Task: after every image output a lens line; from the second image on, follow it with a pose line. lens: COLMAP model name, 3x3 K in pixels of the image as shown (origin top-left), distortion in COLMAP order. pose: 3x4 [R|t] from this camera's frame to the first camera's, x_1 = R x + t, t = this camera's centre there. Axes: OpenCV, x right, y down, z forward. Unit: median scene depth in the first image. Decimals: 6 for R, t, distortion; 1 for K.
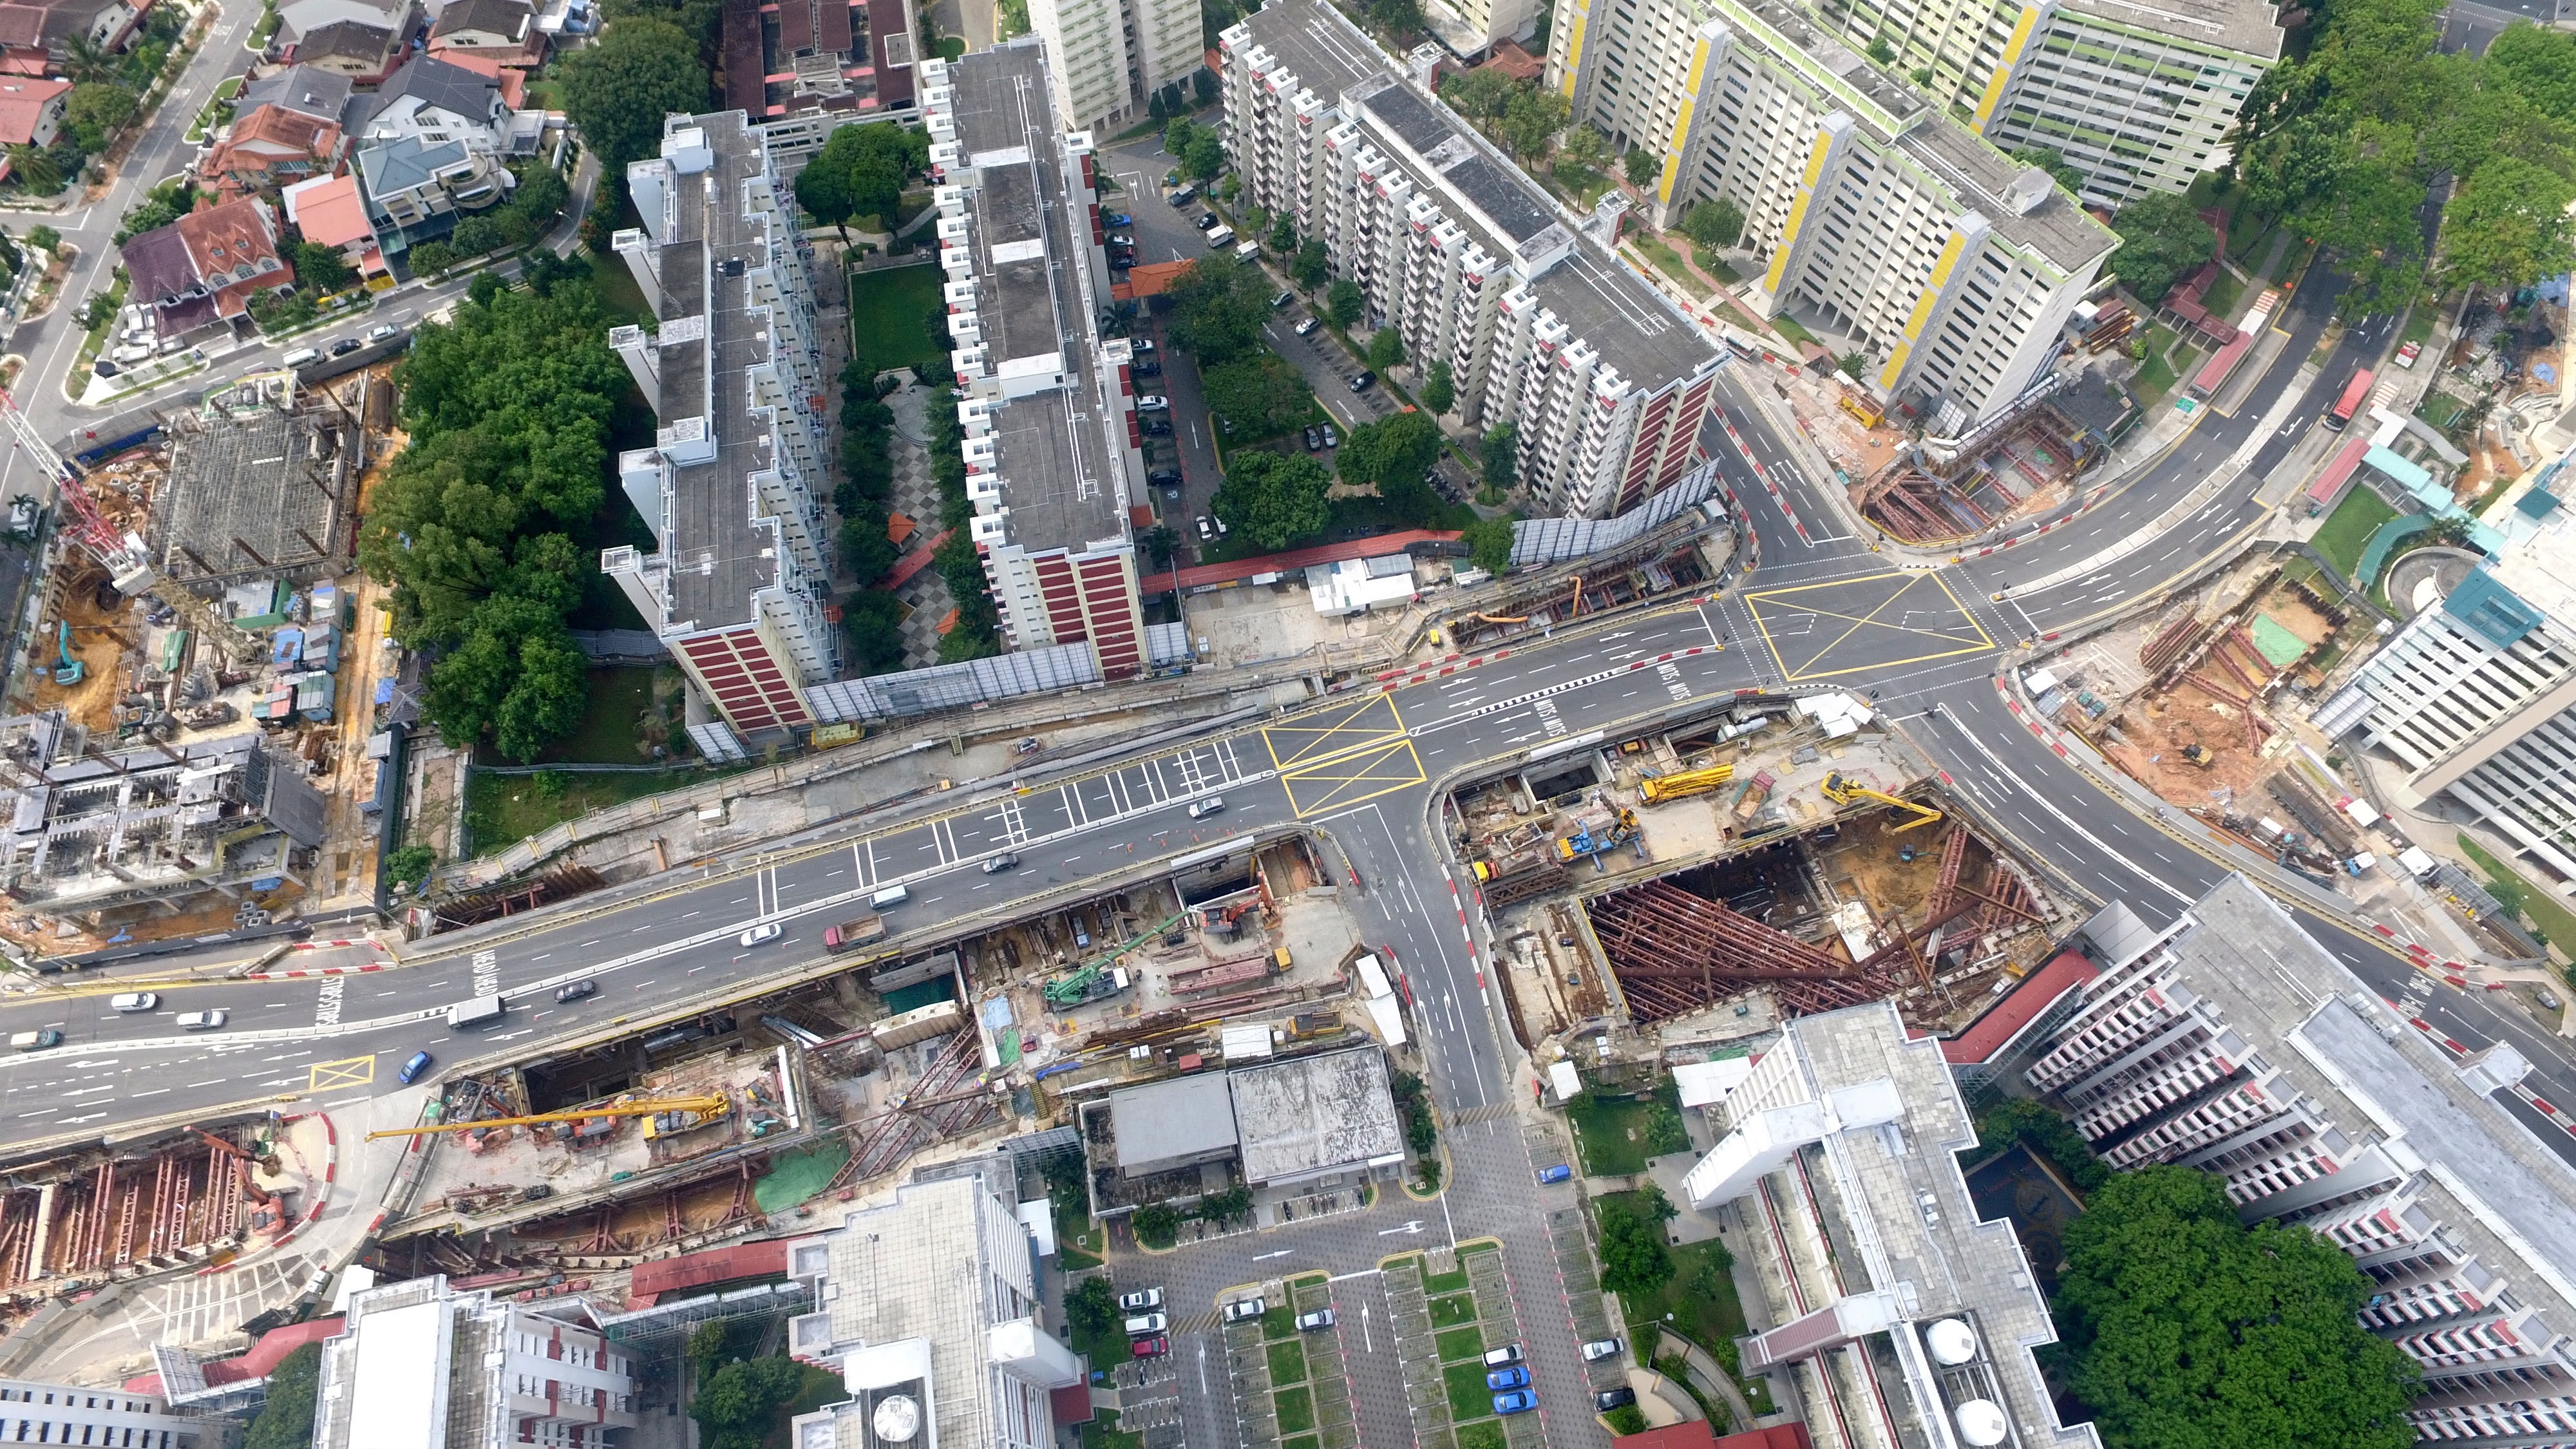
lens RADIAL K [[1486.7, 0, 1288.0], [0, 1486.7, 724.5], [0, 0, 1]] dist [0.002234, -0.003331]
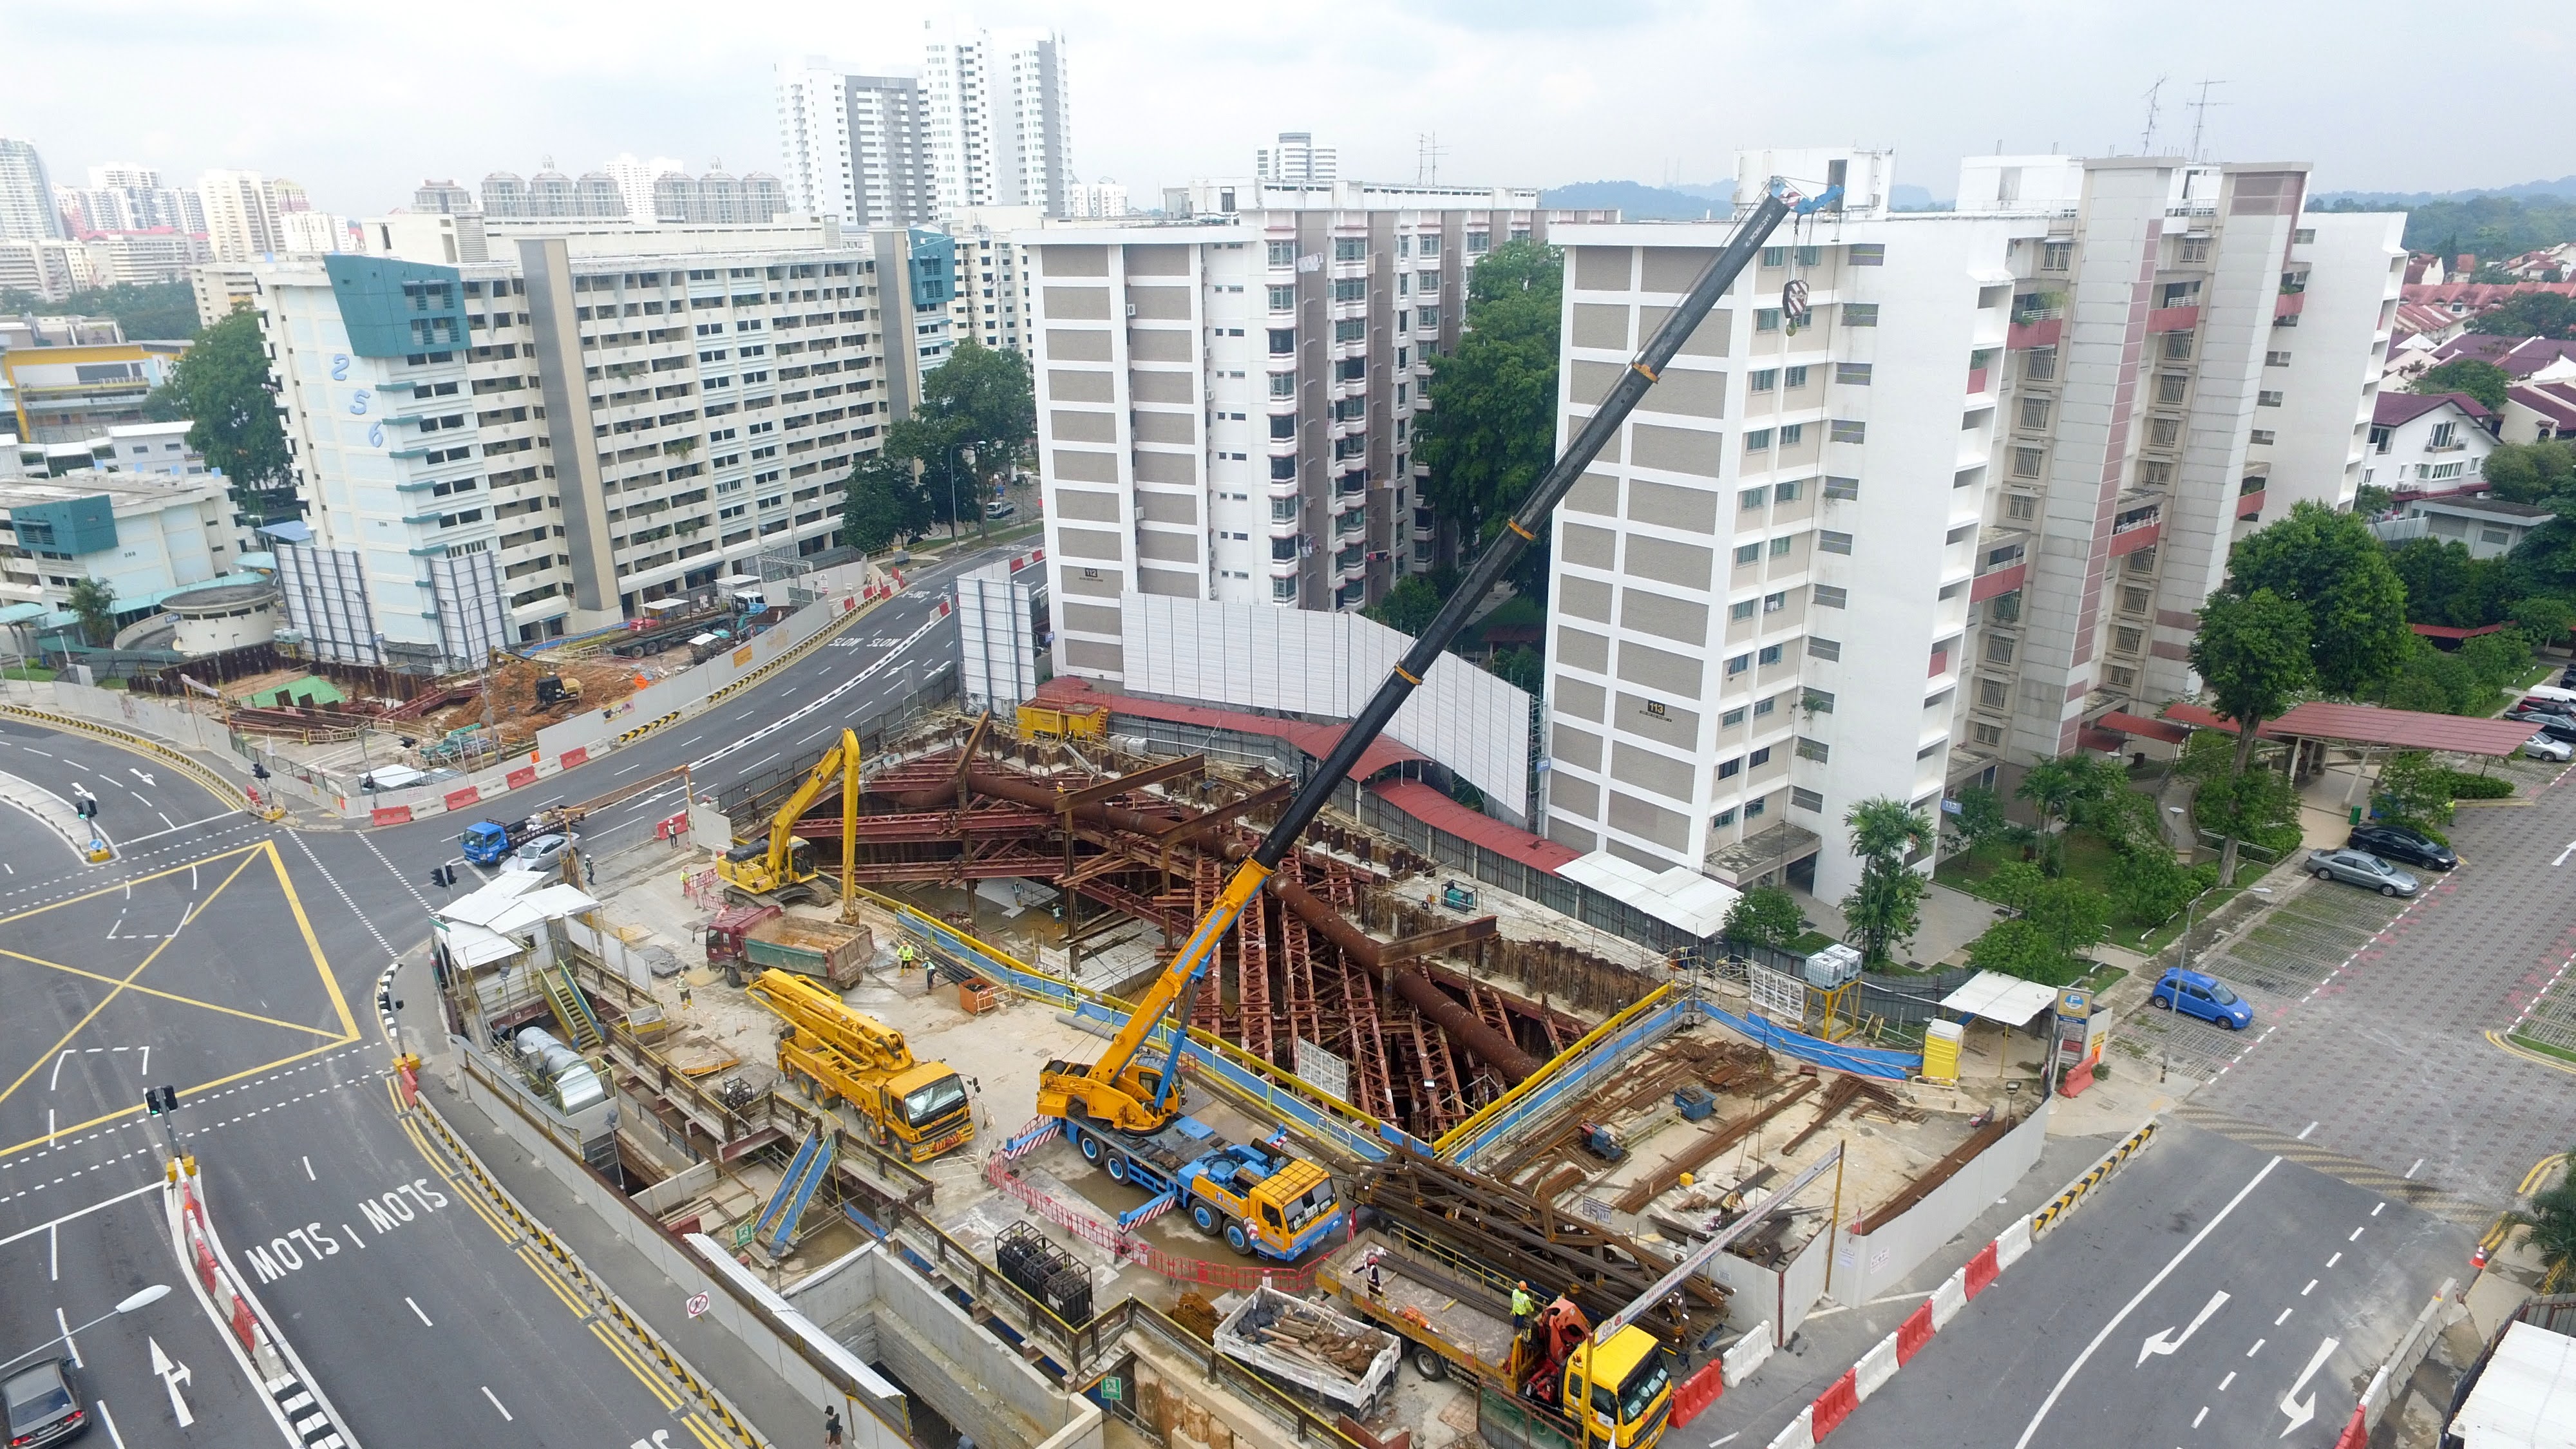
lens RADIAL K [[1486.7, 0, 1288.0], [0, 1486.7, 724.5], [0, 0, 1]] dist [0.002234, -0.003331]
pose [[-0.475296, -0.258496, 0.840995, 0.003864], [0.785189, 0.306637, 0.538007, -0.066867], [-0.396953, 0.916053, 0.057225, 0.917001]]
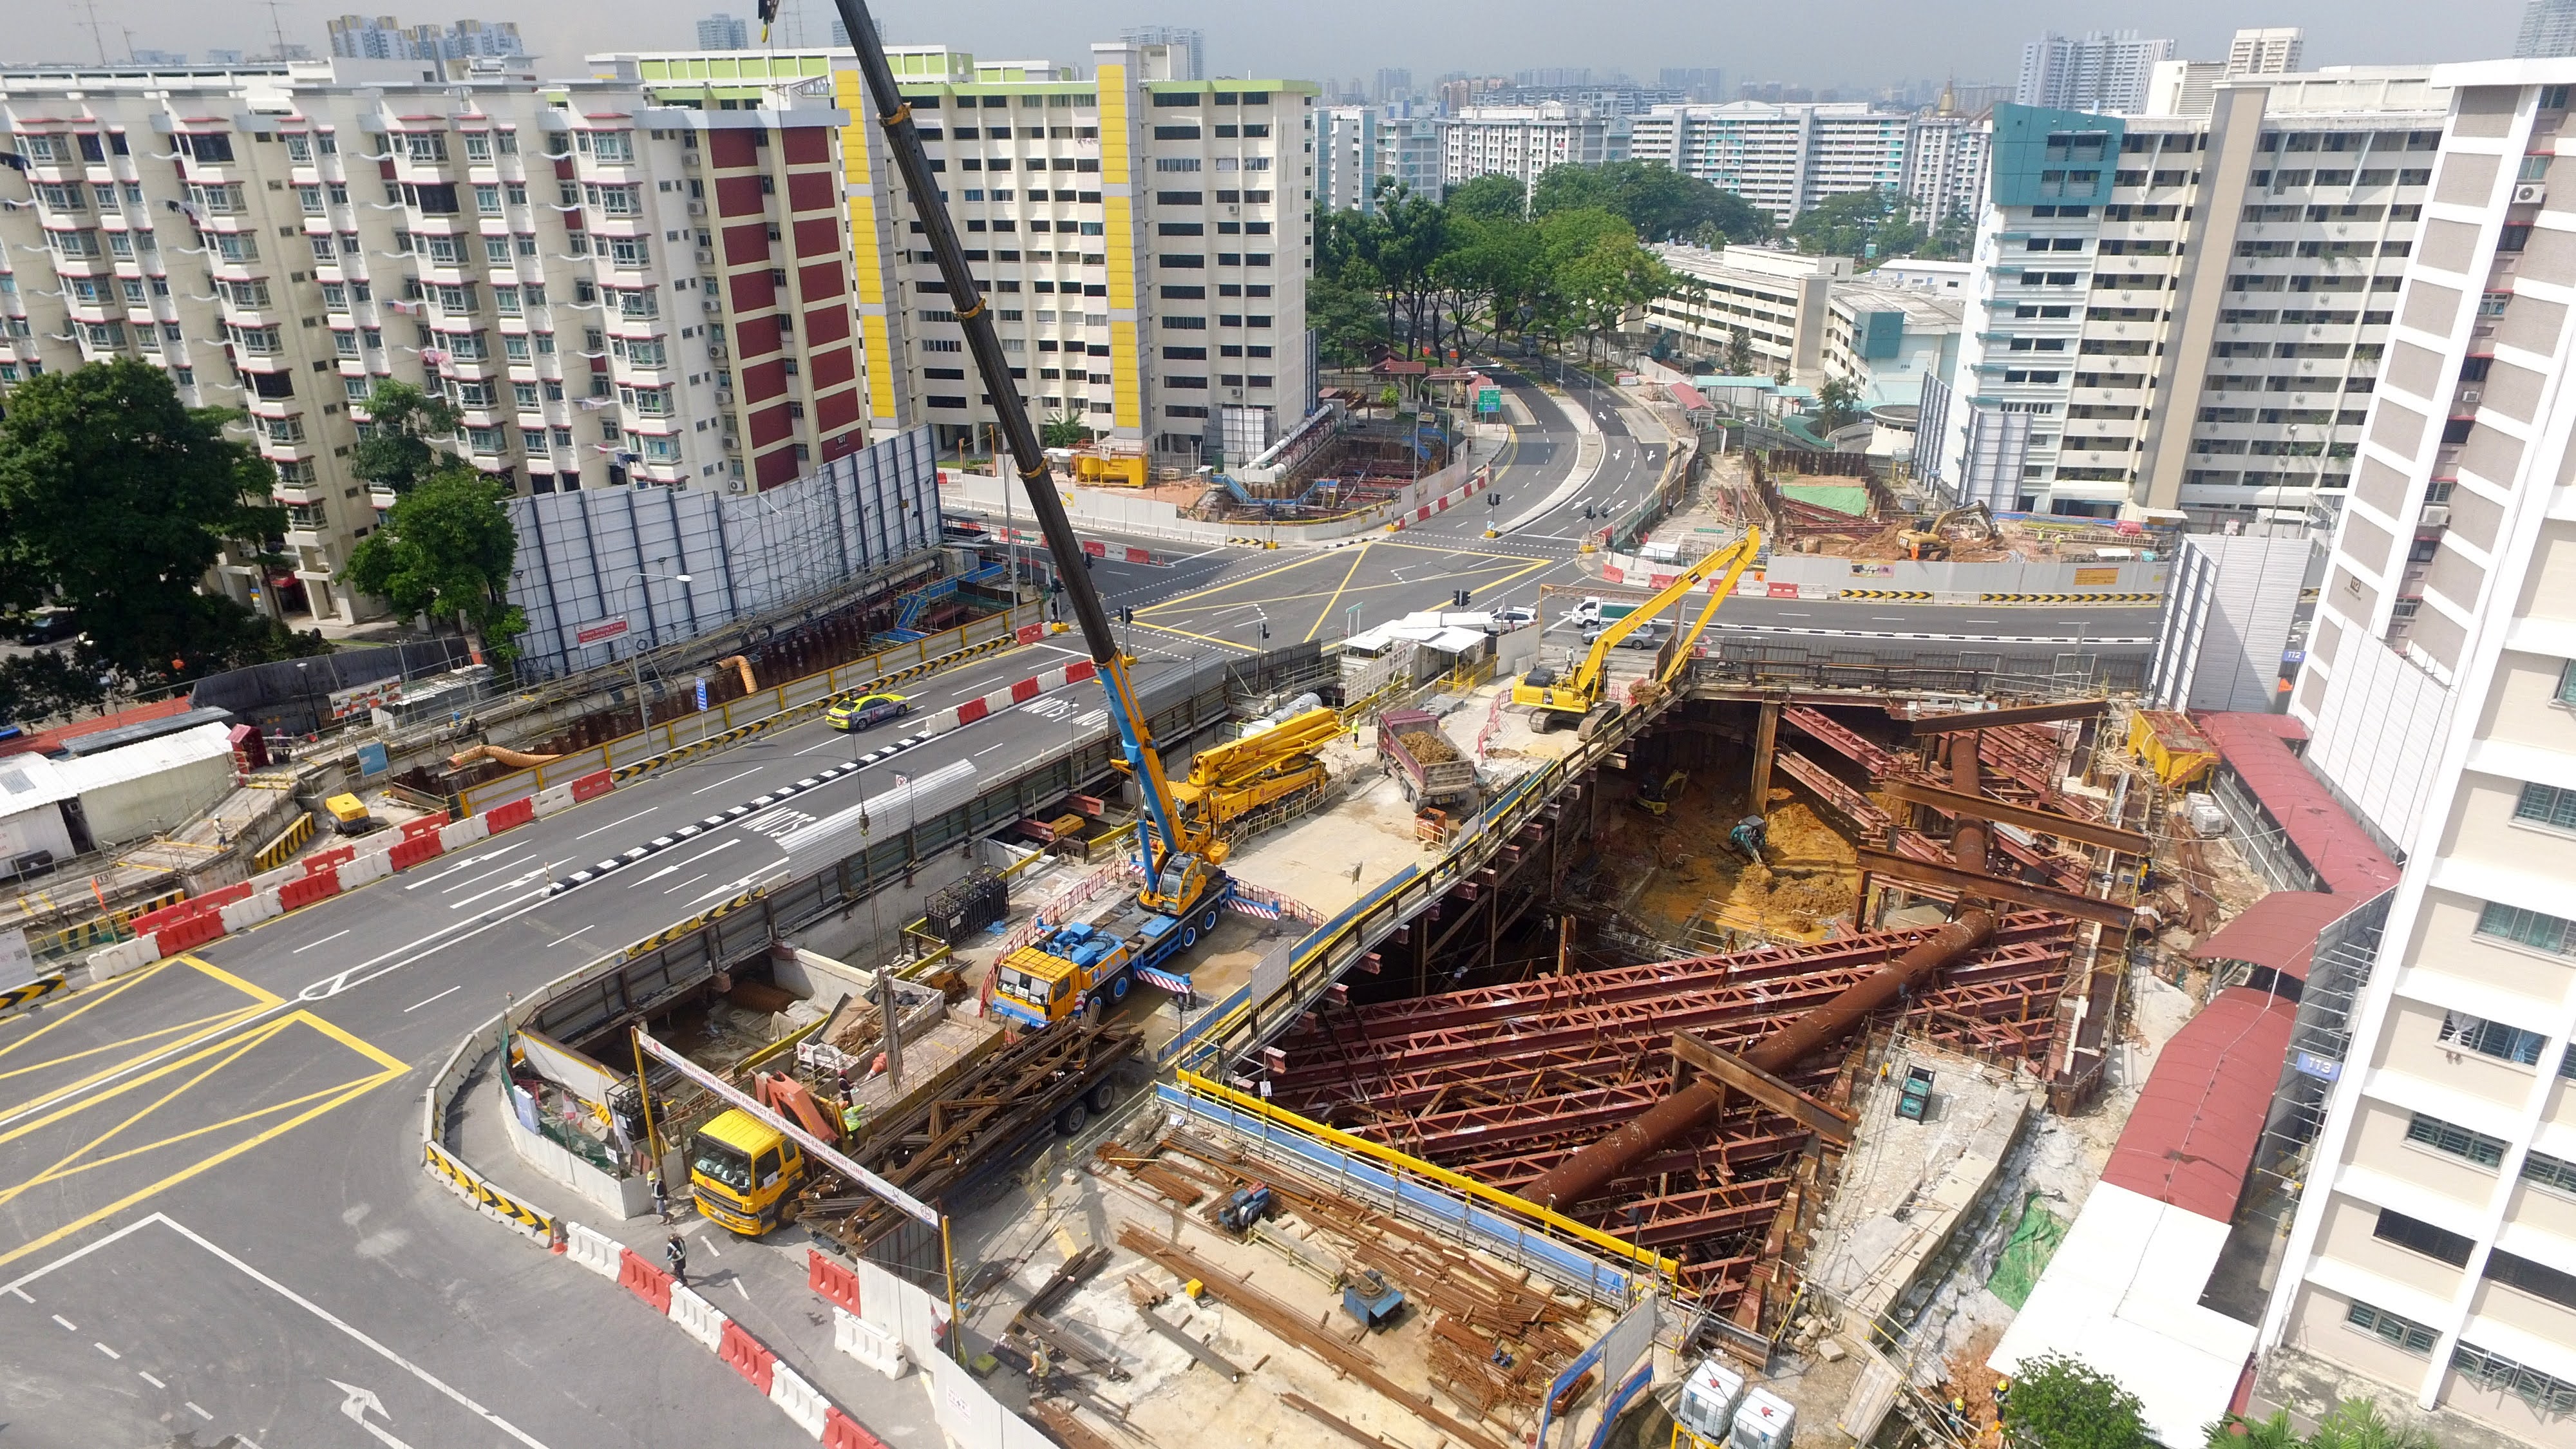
lens RADIAL K [[1486.7, 0, 1288.0], [0, 1486.7, 724.5], [0, 0, 1]] dist [0.002234, -0.003331]
pose [[0.768335, -0.231873, 0.596571, 0.074019], [0.561334, 0.691937, -0.454012, 0.196856], [-0.307516, 0.683709, 0.661797, 0.784962]]
